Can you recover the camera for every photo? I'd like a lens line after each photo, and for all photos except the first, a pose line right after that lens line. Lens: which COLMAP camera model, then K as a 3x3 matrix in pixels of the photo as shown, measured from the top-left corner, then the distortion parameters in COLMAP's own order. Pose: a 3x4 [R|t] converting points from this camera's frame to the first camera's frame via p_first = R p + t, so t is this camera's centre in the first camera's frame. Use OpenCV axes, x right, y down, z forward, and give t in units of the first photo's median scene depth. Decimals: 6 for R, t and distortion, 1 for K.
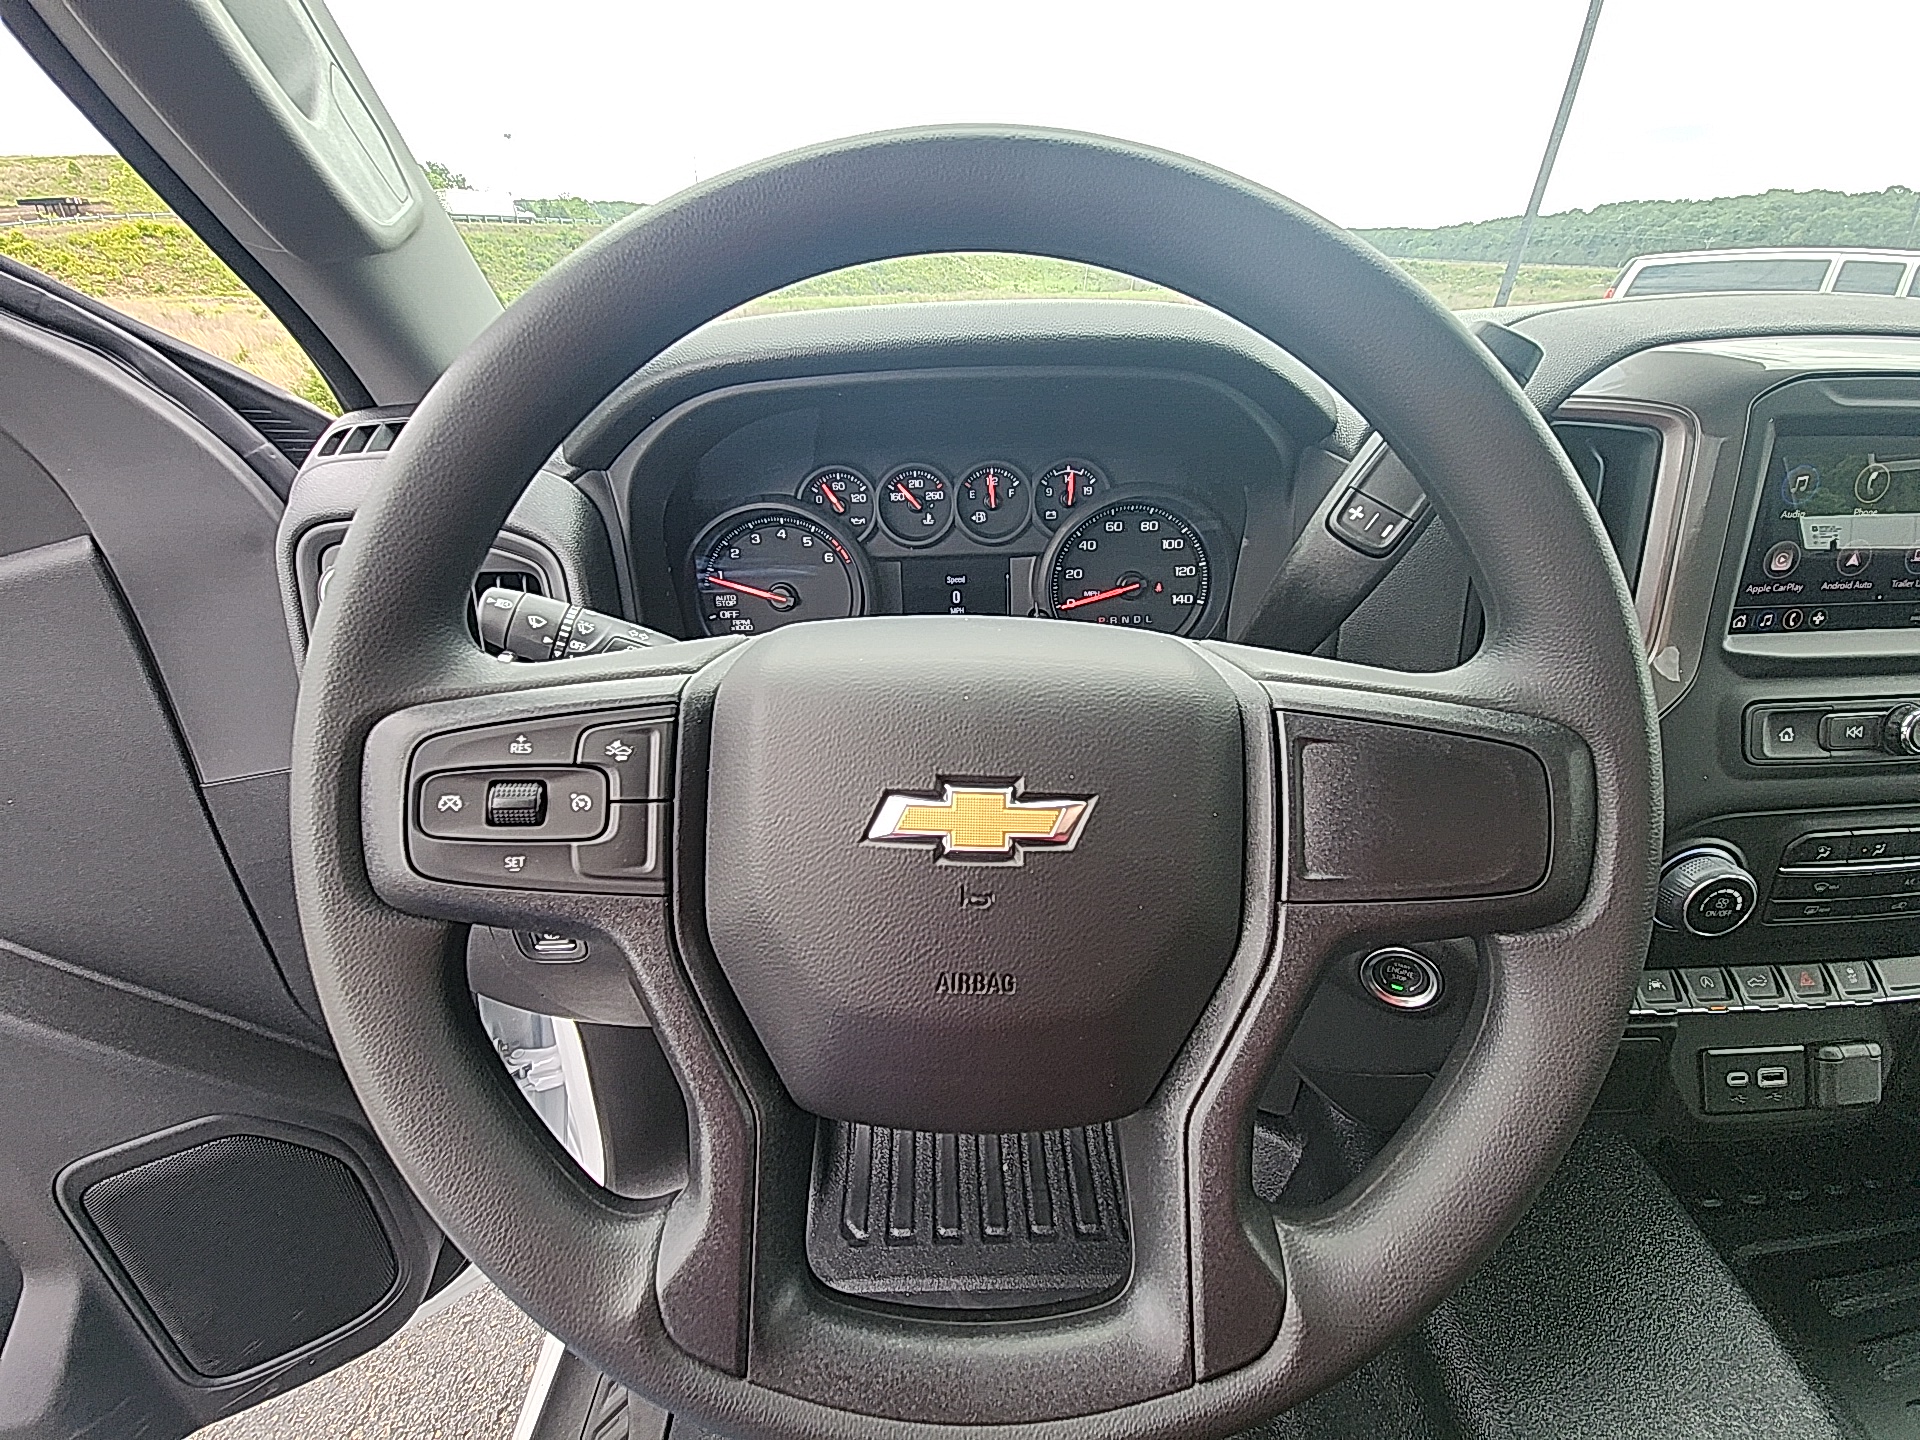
lens RADIAL K [[772.2, 0, 950.8], [0, 772.2, 698.3], [0, 0, 1]] dist [0.000792, -0.005048]
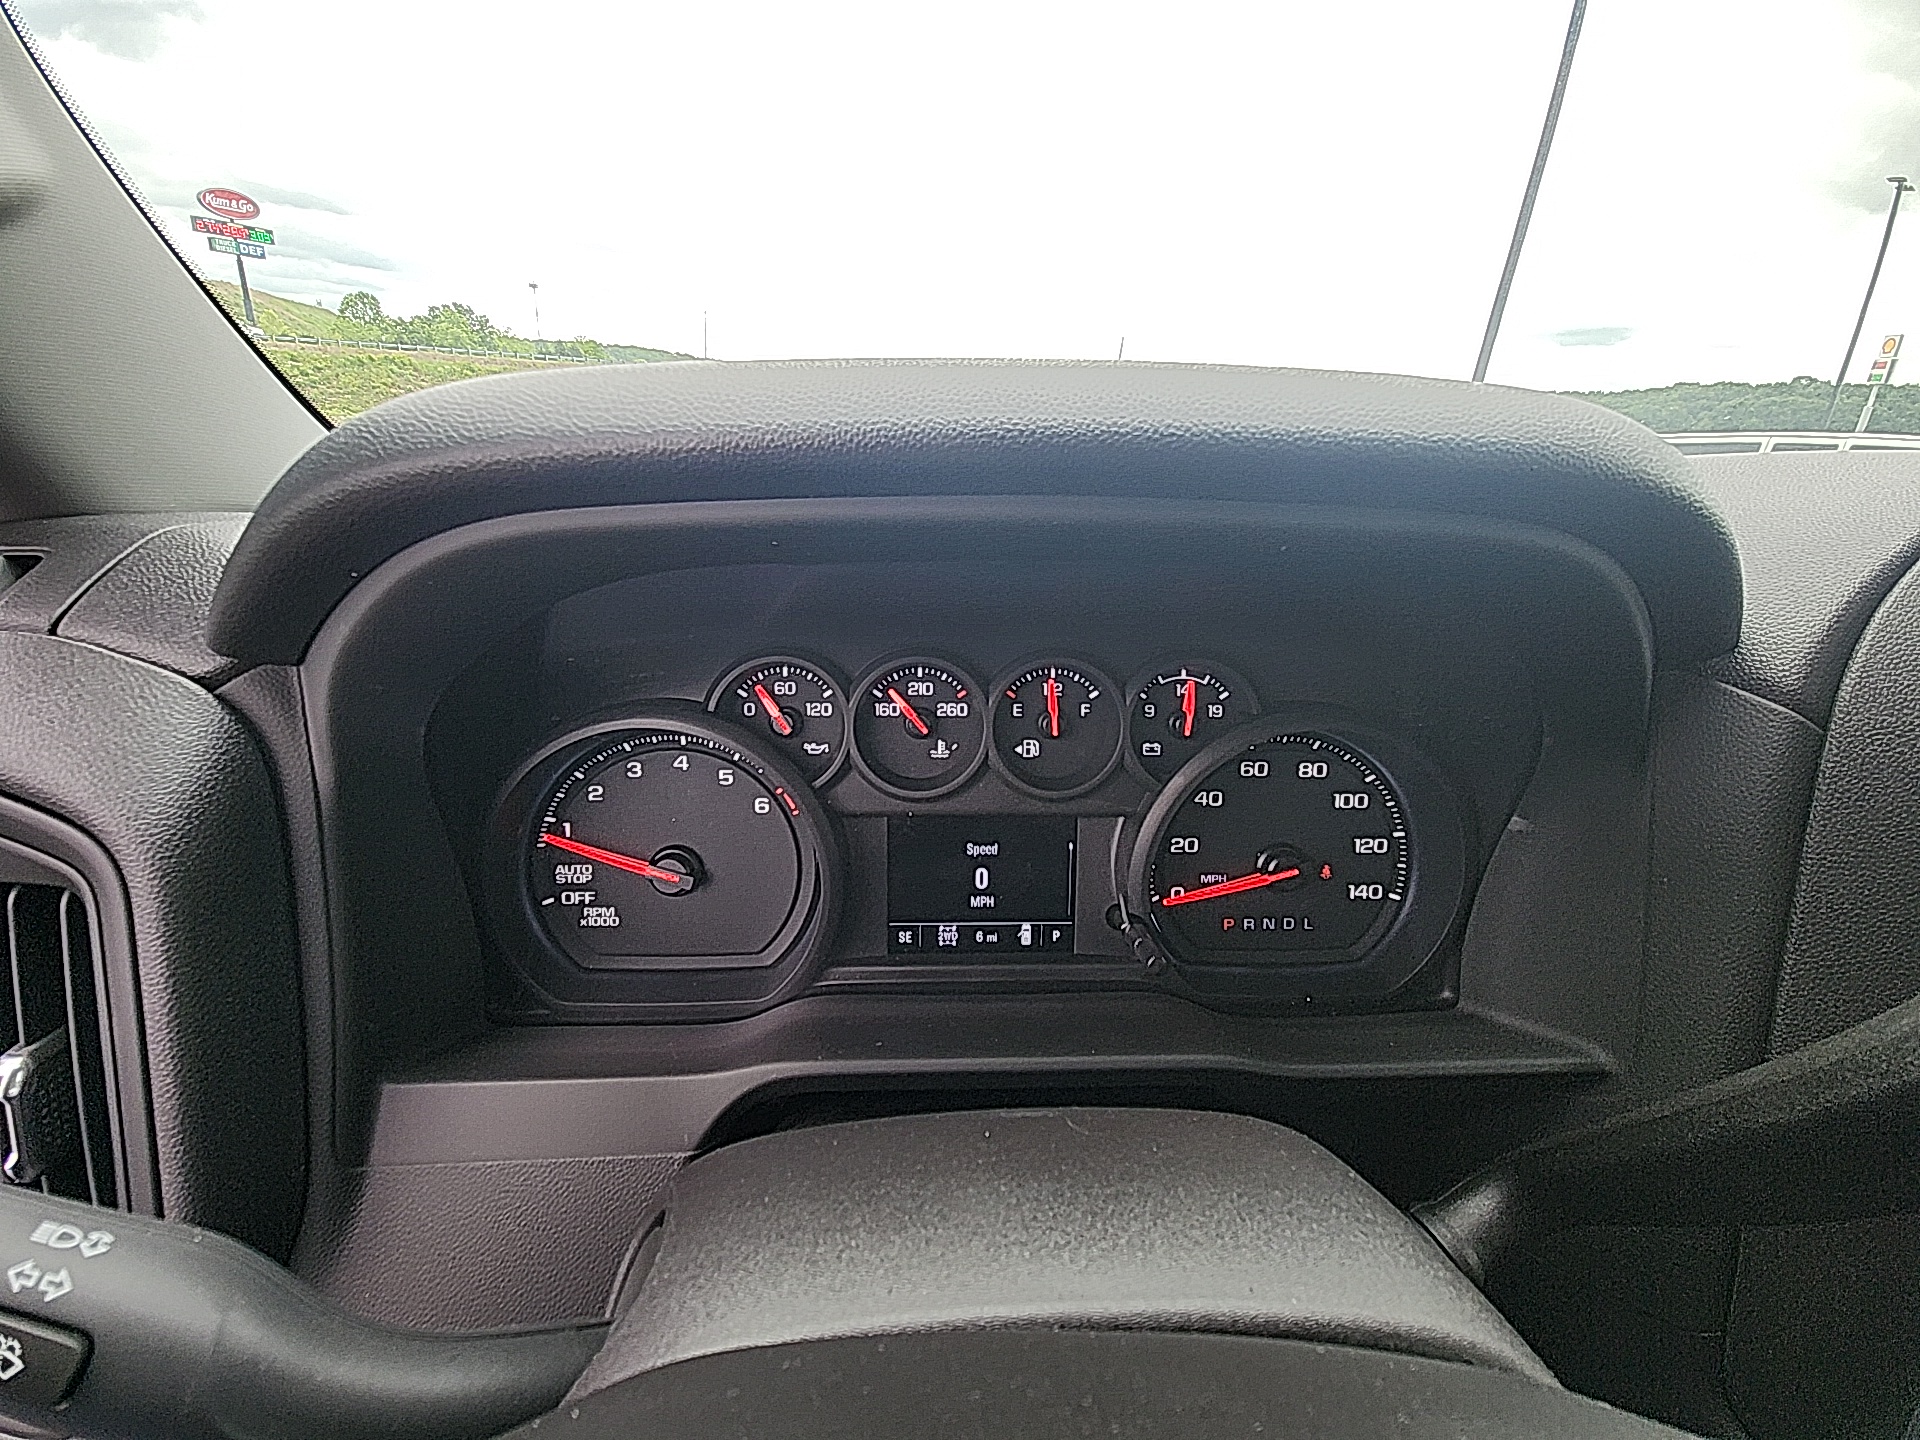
lens RADIAL K [[765.6, 0, 948.9], [0, 765.6, 696.7], [0, 0, 1]] dist [0.000684, -0.000193]
pose [[0.998854, 0.036841, 0.030549, -0.041481], [-0.031461, 0.986456, -0.160982, -0.181199], [-0.036066, 0.159837, 0.986484, 0.438501]]
